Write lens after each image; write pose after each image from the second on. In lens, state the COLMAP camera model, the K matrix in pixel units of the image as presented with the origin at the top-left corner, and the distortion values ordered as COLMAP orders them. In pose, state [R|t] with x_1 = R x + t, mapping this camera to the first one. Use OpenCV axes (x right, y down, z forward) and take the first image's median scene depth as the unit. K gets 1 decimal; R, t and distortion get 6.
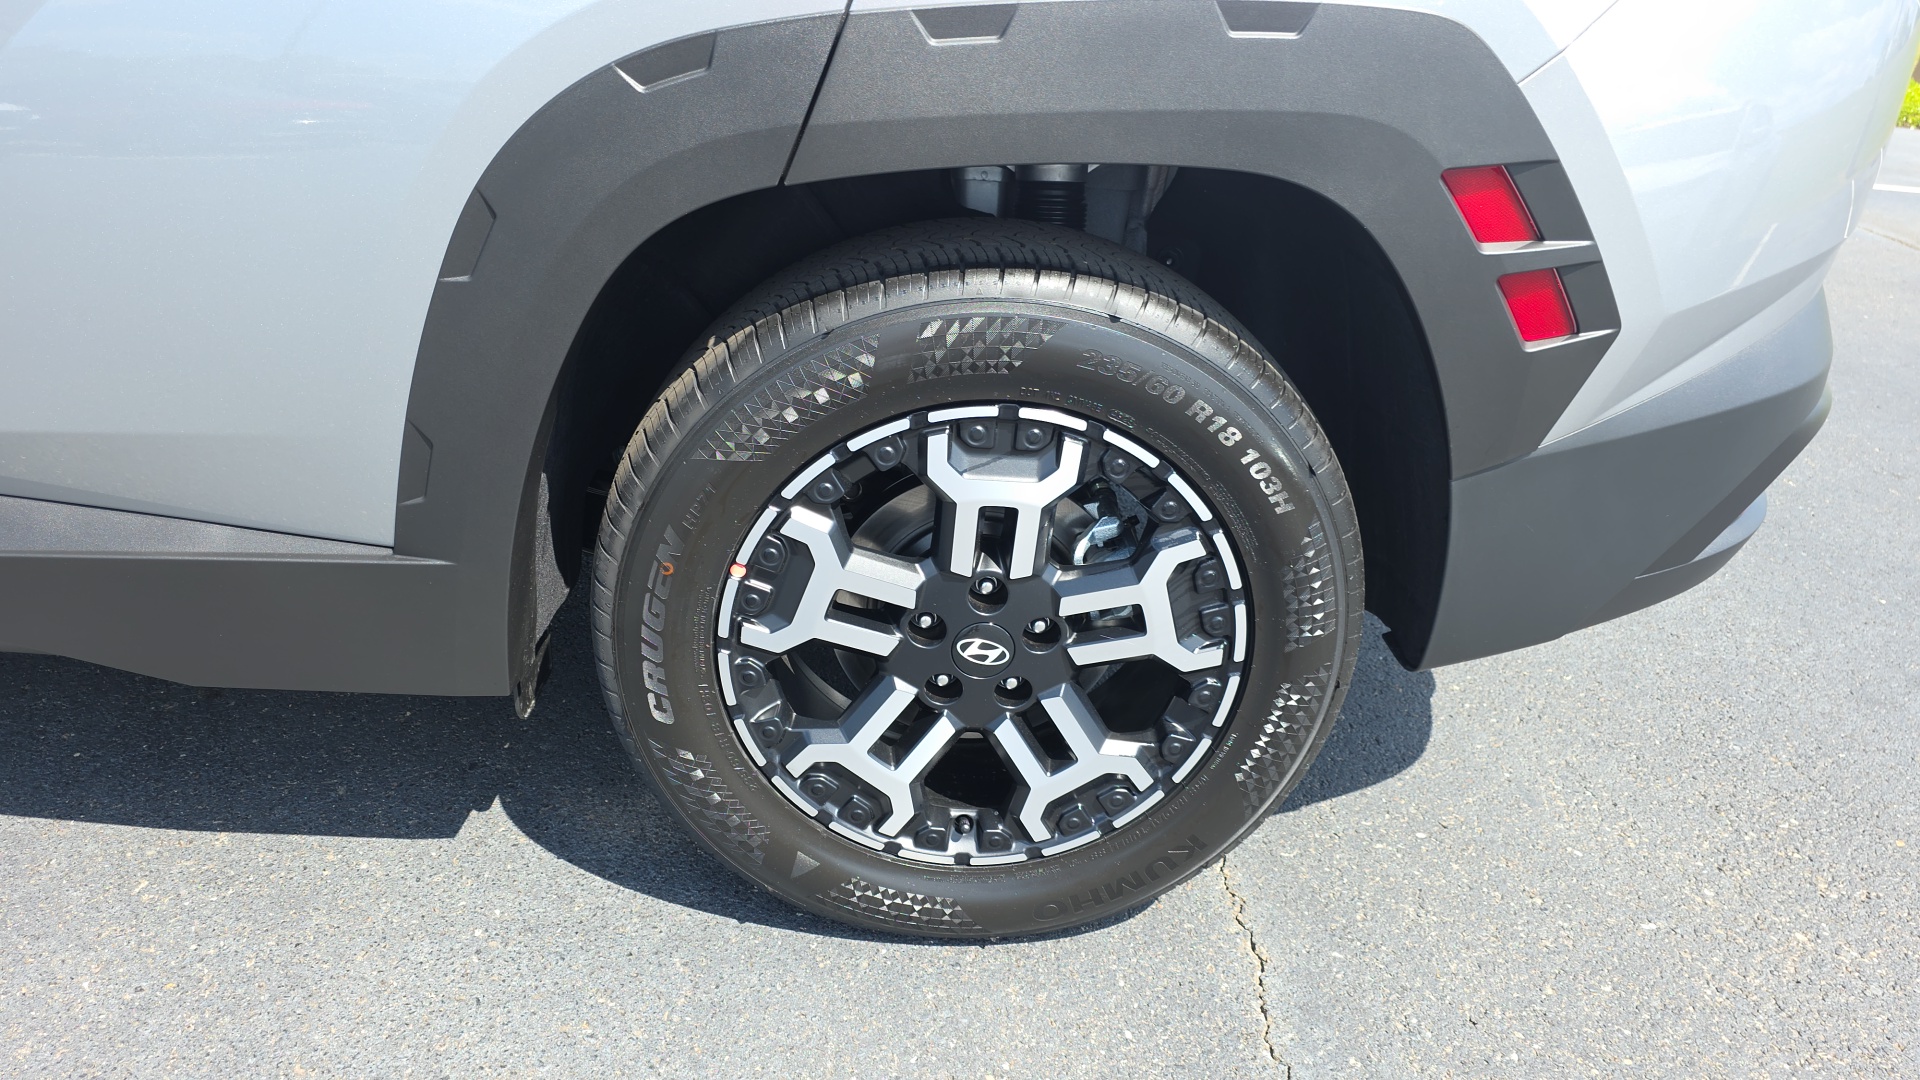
lens RADIAL K [[1287.6, 0, 950.6], [0, 1287.6, 542.4], [0, 0, 1]] dist [0.048210, -0.058115]
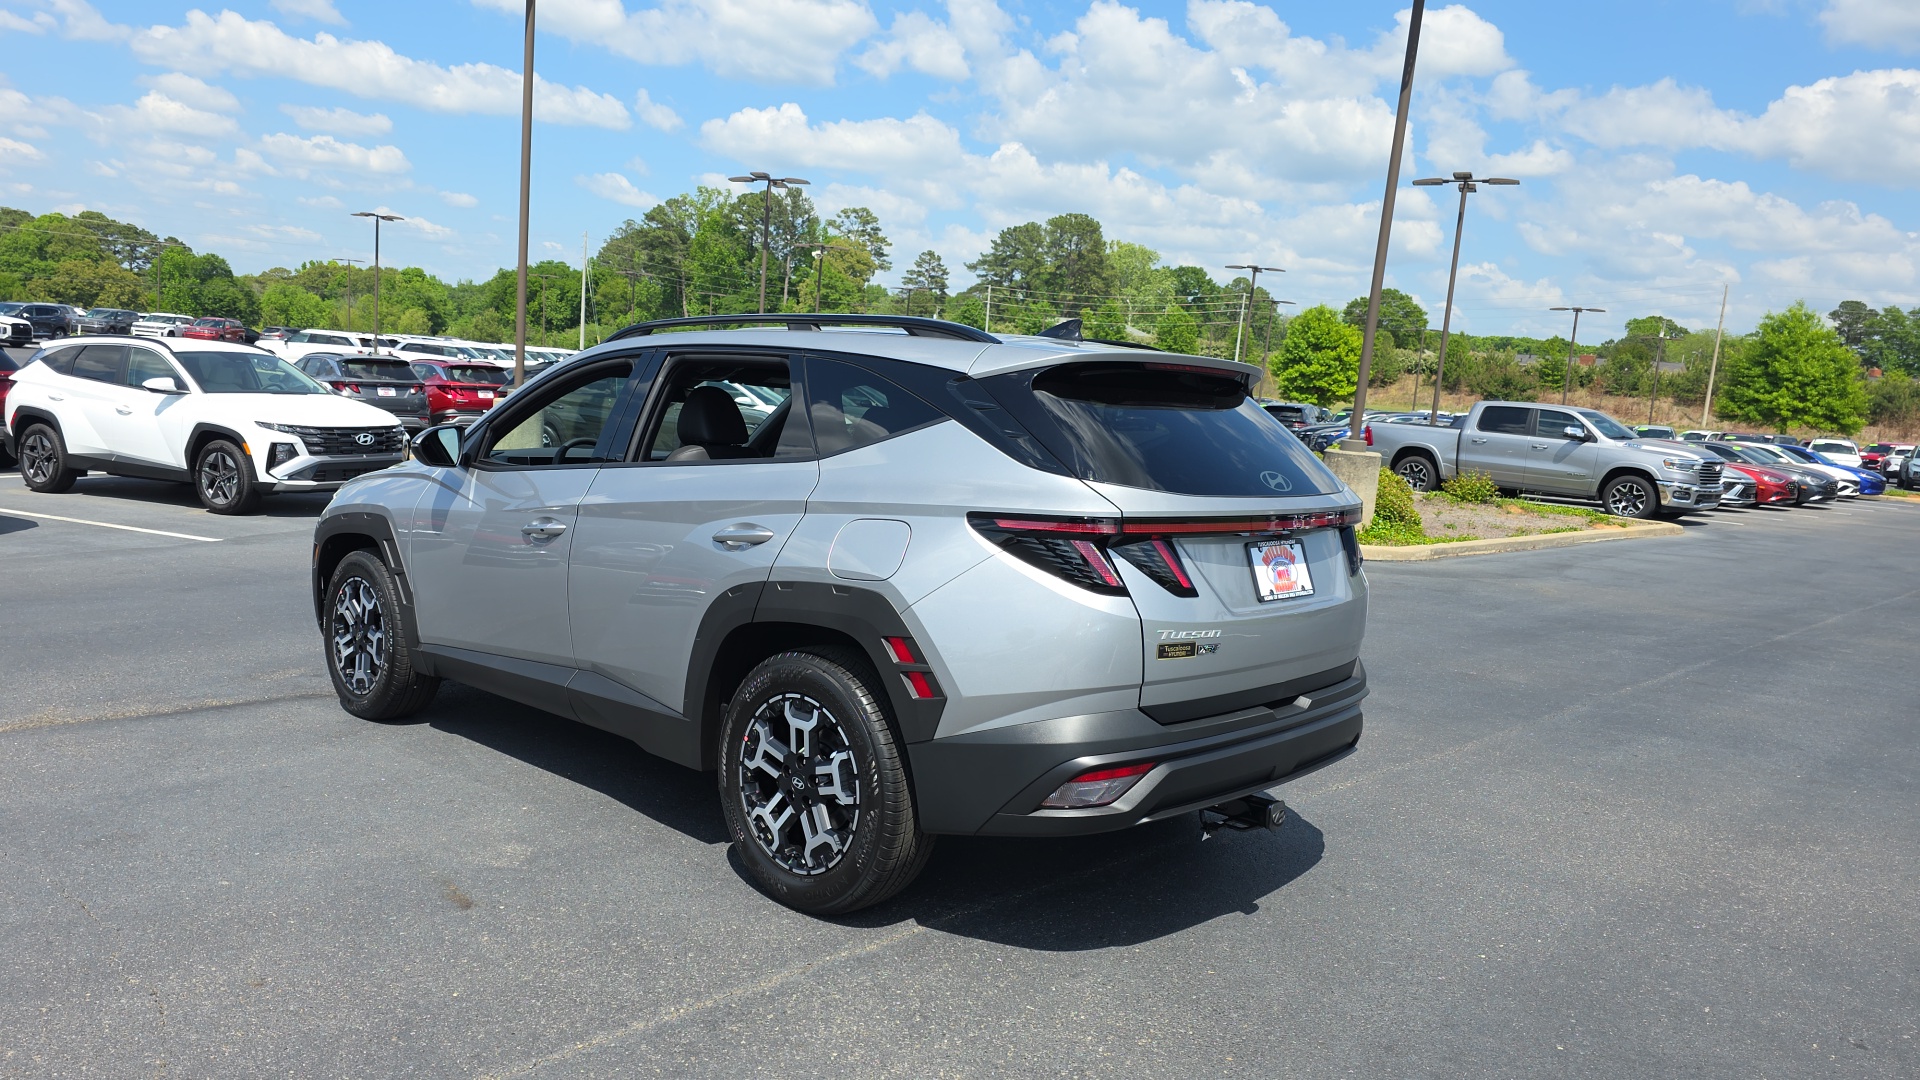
lens RADIAL K [[1287.6, 0, 869.8], [0, 1287.6, 523.0], [0, 0, 1]] dist [0.048210, -0.058115]
pose [[0.676743, 0.025079, -0.735792, 2.310821], [-0.323156, 0.908114, -0.266269, 0.279312], [0.661505, 0.417971, 0.622664, -0.982769]]
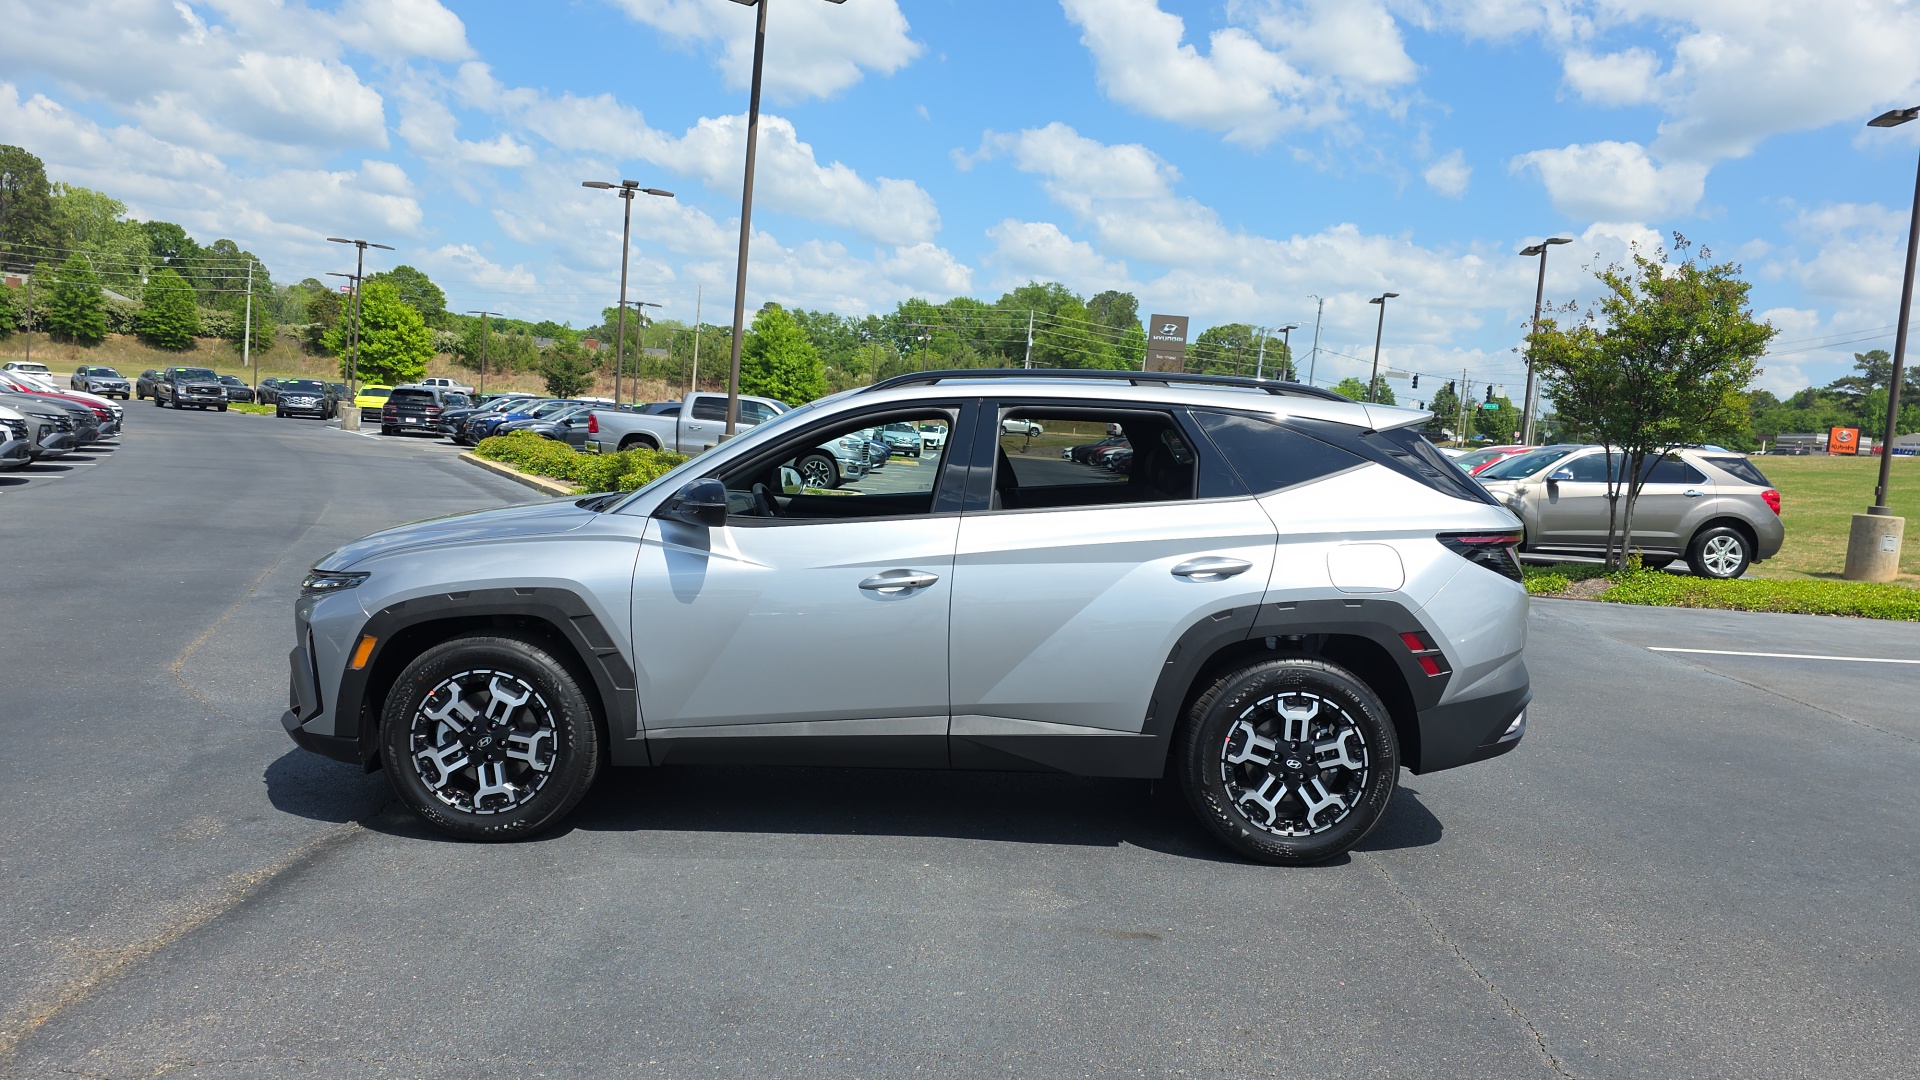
lens RADIAL K [[1287.6, 0, 935.6], [0, 1287.6, 524.0], [0, 0, 1]] dist [0.048210, -0.058115]
pose [[0.998109, -0.029984, -0.053653, -0.768391], [0.007493, 0.925787, -0.377970, 0.831276], [0.061004, 0.376854, 0.924262, -2.685577]]
